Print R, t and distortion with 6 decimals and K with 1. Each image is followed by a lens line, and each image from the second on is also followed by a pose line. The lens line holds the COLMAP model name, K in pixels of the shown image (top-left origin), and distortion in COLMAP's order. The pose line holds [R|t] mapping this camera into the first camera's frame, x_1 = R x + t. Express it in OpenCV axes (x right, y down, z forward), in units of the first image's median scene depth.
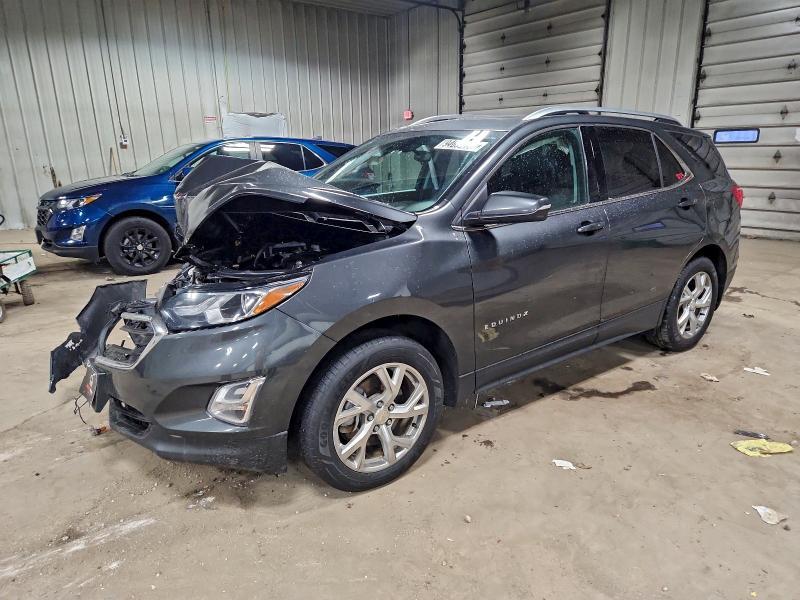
lens RADIAL K [[537.7, 0, 410.9], [0, 537.7, 298.9], [0, 0, 1]] dist [0.025601, -0.005673]
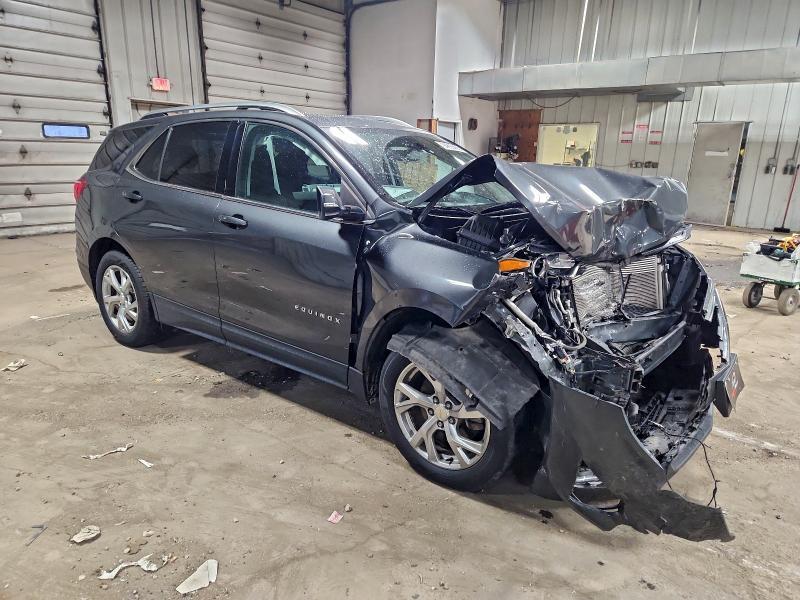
lens RADIAL K [[537.7, 0, 410.9], [0, 537.7, 298.9], [0, 0, 1]] dist [0.025601, -0.005673]
pose [[-0.263612, -0.255014, 0.930310, -0.734287], [0.238267, 0.917326, 0.318970, -0.255007], [-0.934739, 0.305746, -0.181057, 0.934410]]
